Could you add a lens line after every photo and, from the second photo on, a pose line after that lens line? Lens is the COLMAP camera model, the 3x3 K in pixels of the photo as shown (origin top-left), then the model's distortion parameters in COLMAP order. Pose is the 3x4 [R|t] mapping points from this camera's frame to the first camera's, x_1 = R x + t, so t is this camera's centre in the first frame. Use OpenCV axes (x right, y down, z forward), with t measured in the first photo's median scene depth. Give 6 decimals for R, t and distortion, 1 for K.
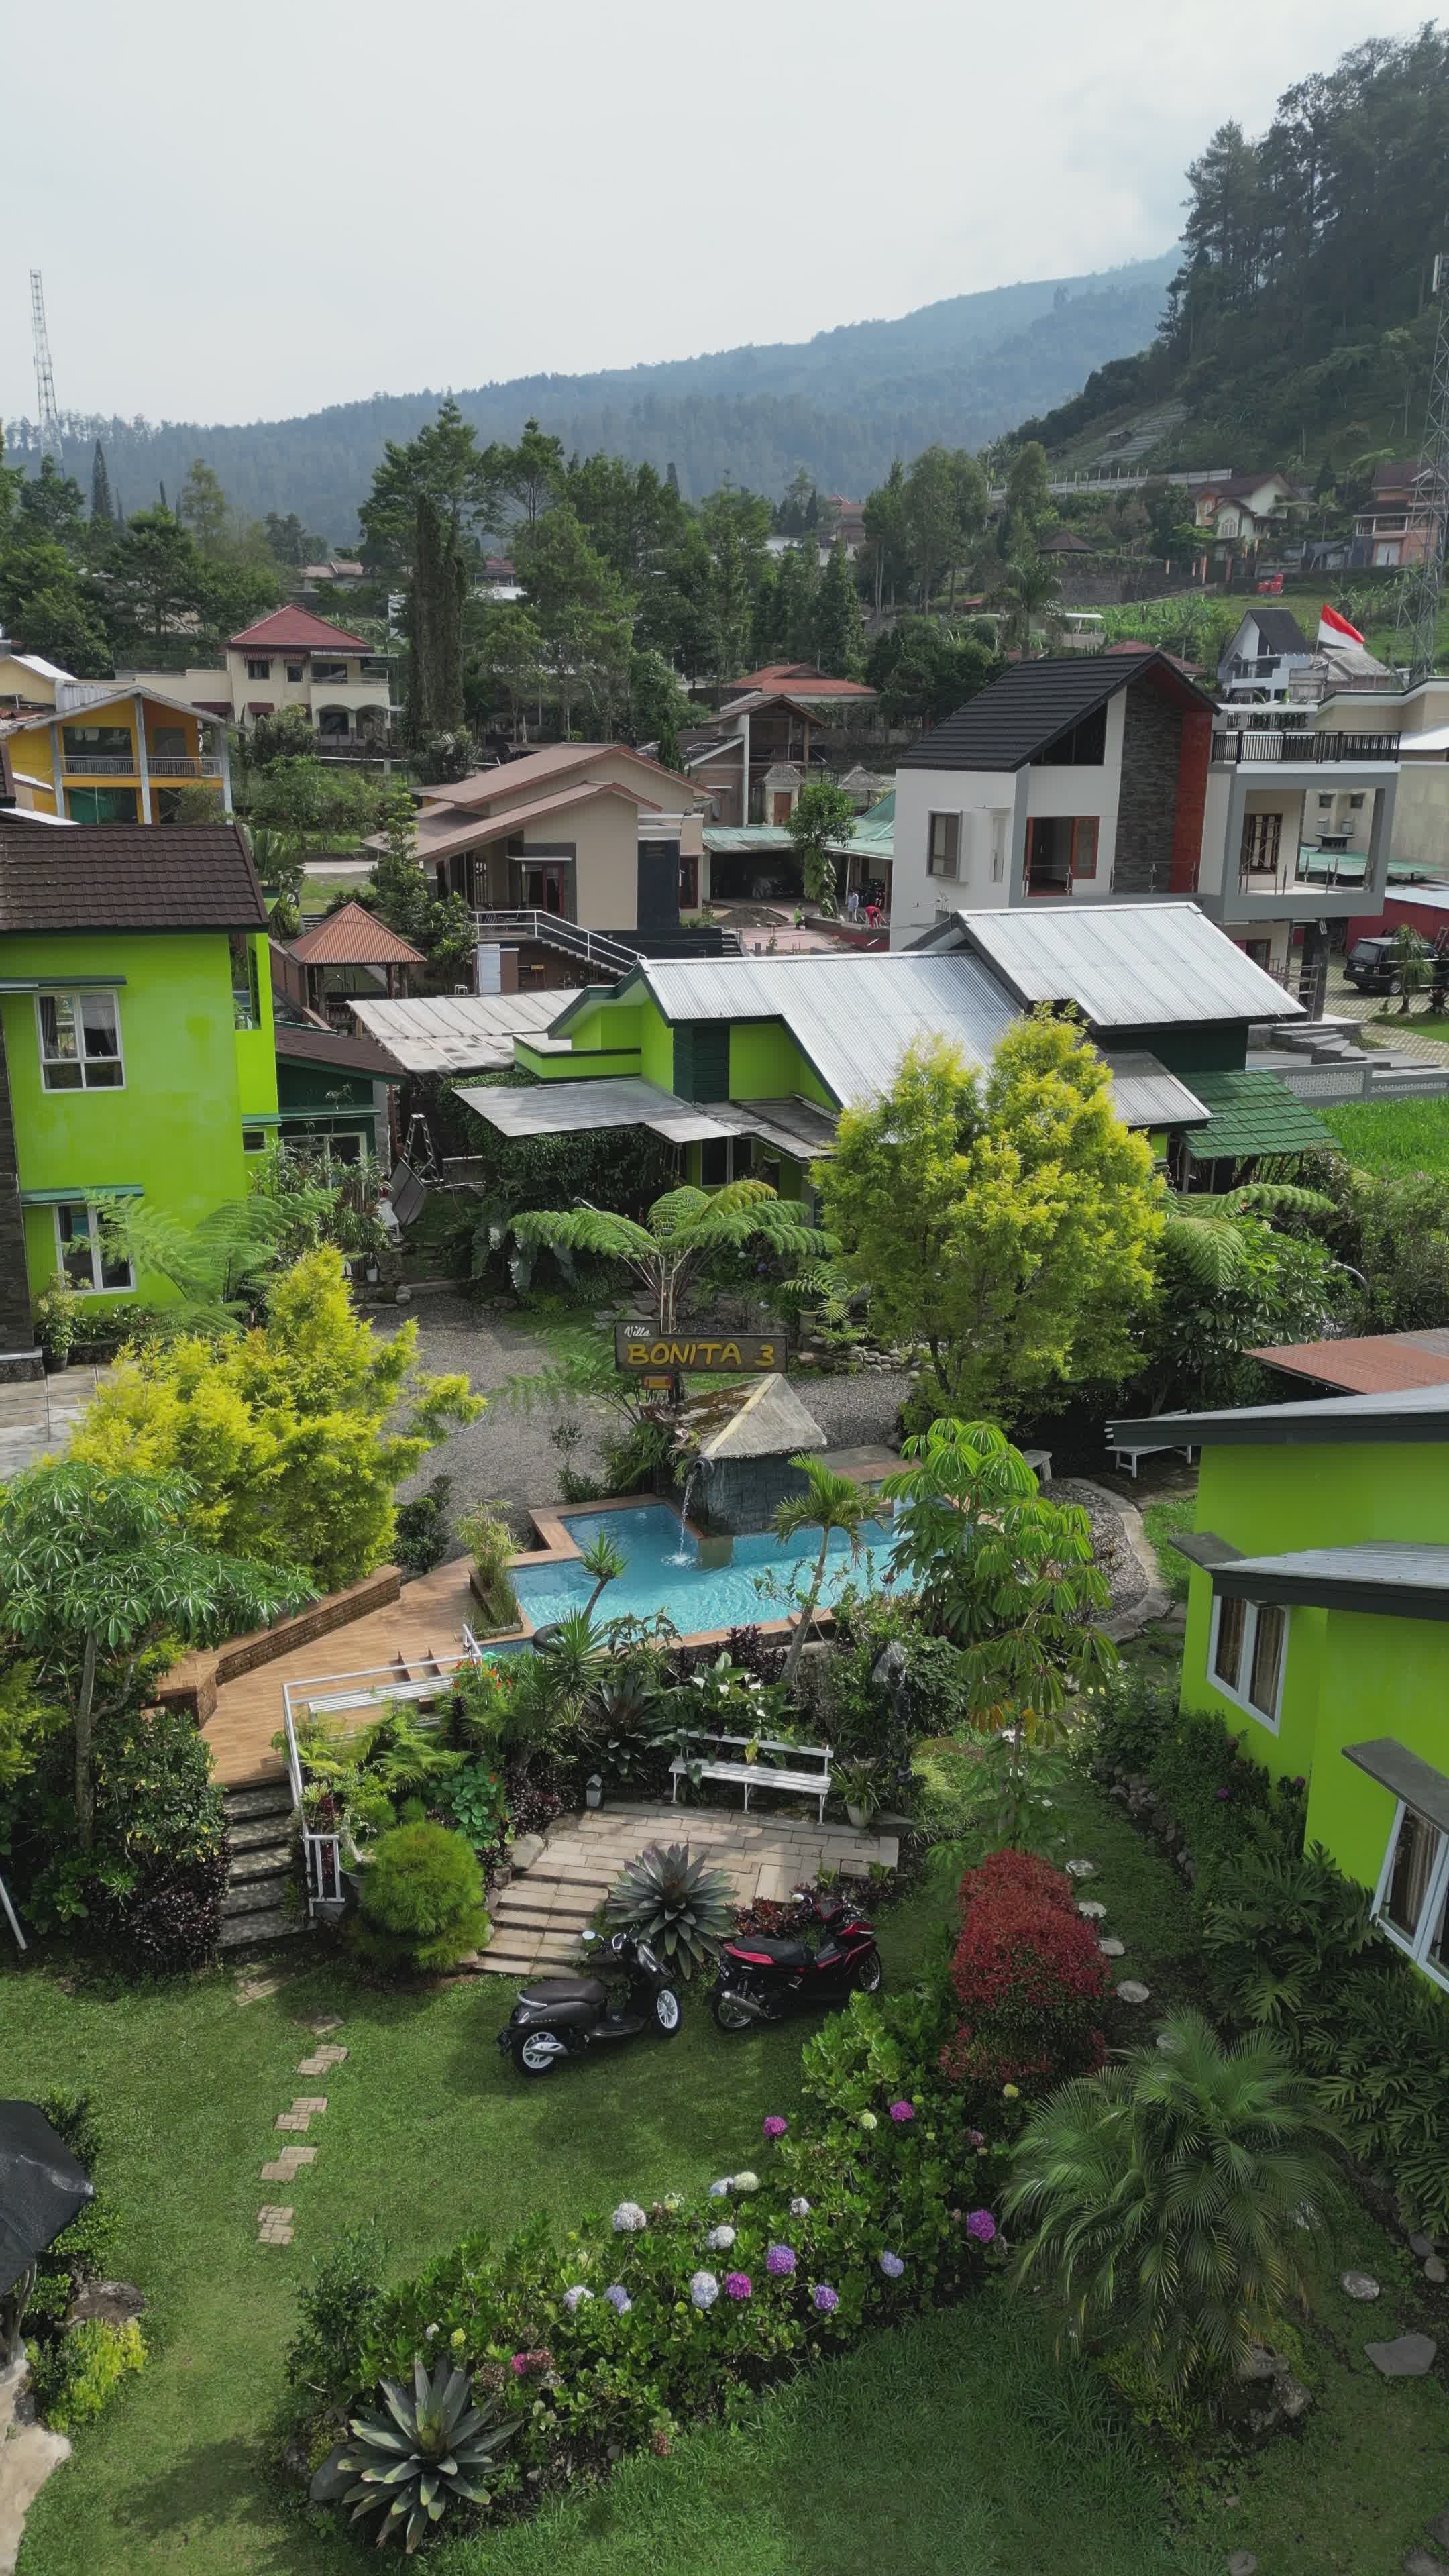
lens RADIAL K [[1834.8, 0, 724.5], [0, 1834.8, 1288.0], [0, 0, 1]] dist [0.024506, -0.002785]
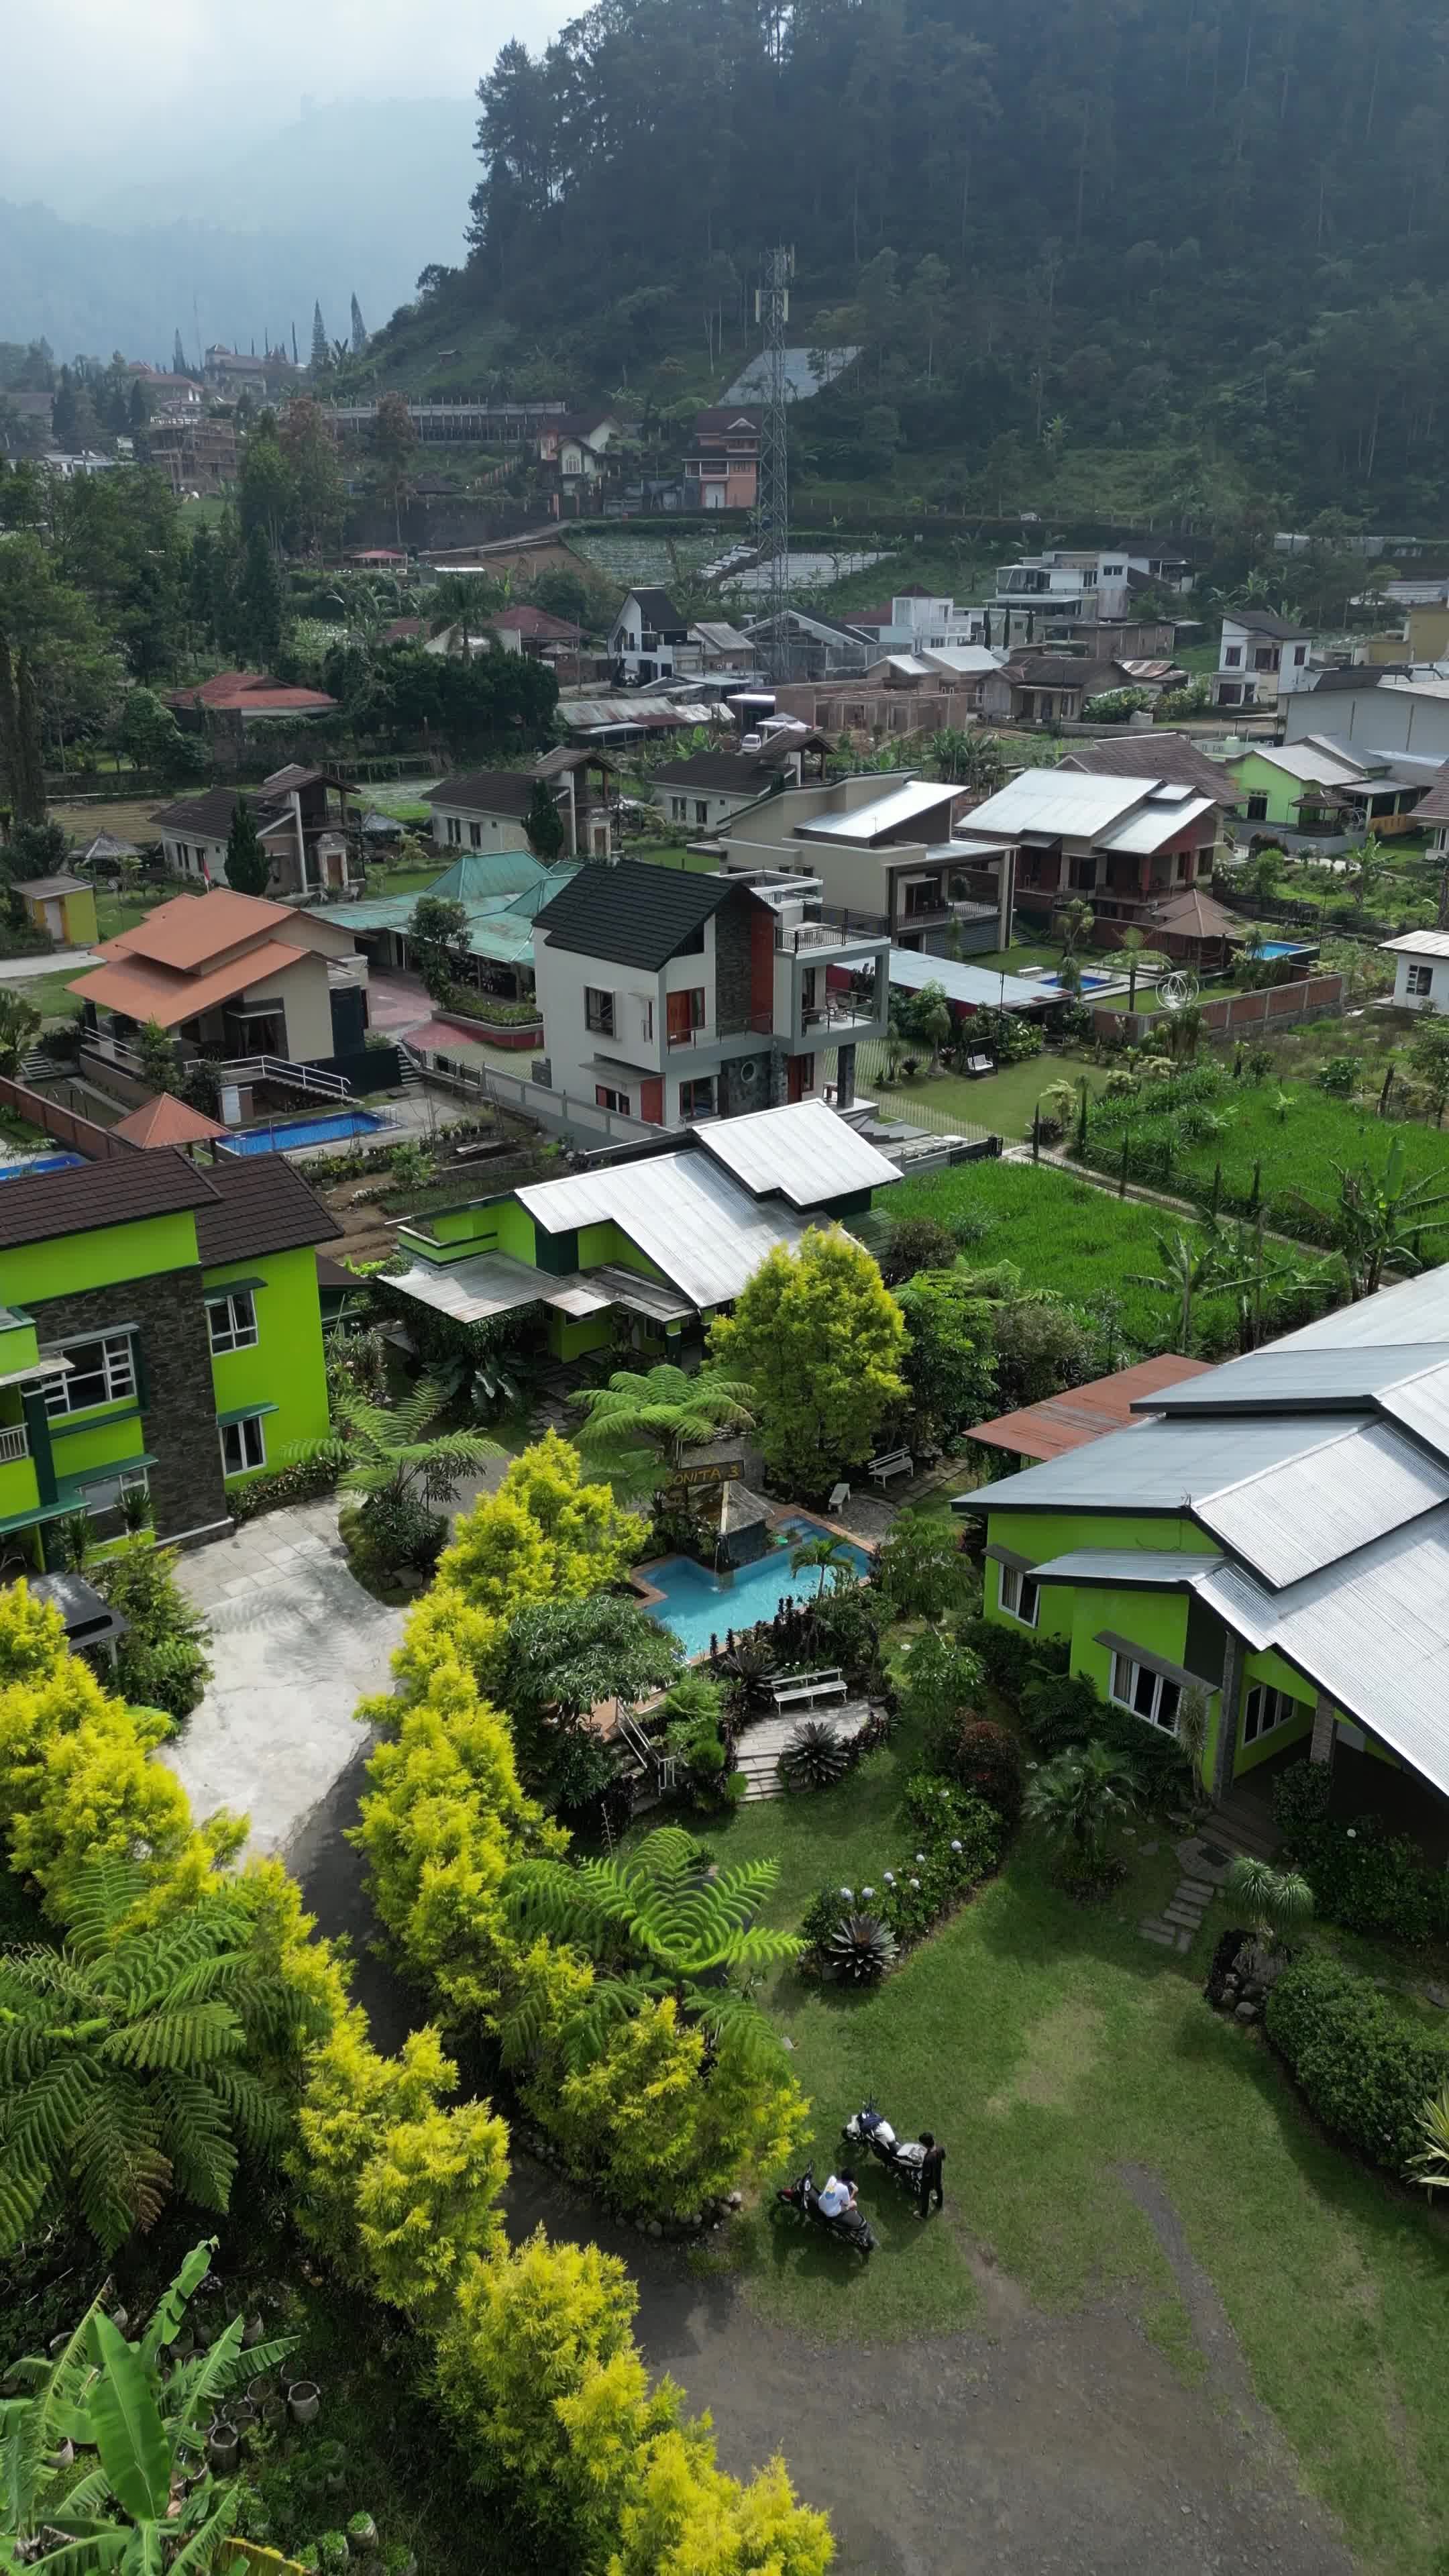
lens RADIAL K [[1834.8, 0, 724.5], [0, 1834.8, 1288.0], [0, 0, 1]] dist [0.024506, -0.002785]
pose [[0.936651, -0.135906, 0.322822, -0.151113], [0.107768, 0.988765, 0.103583, -0.092031], [-0.333273, -0.062231, 0.940774, -0.203540]]
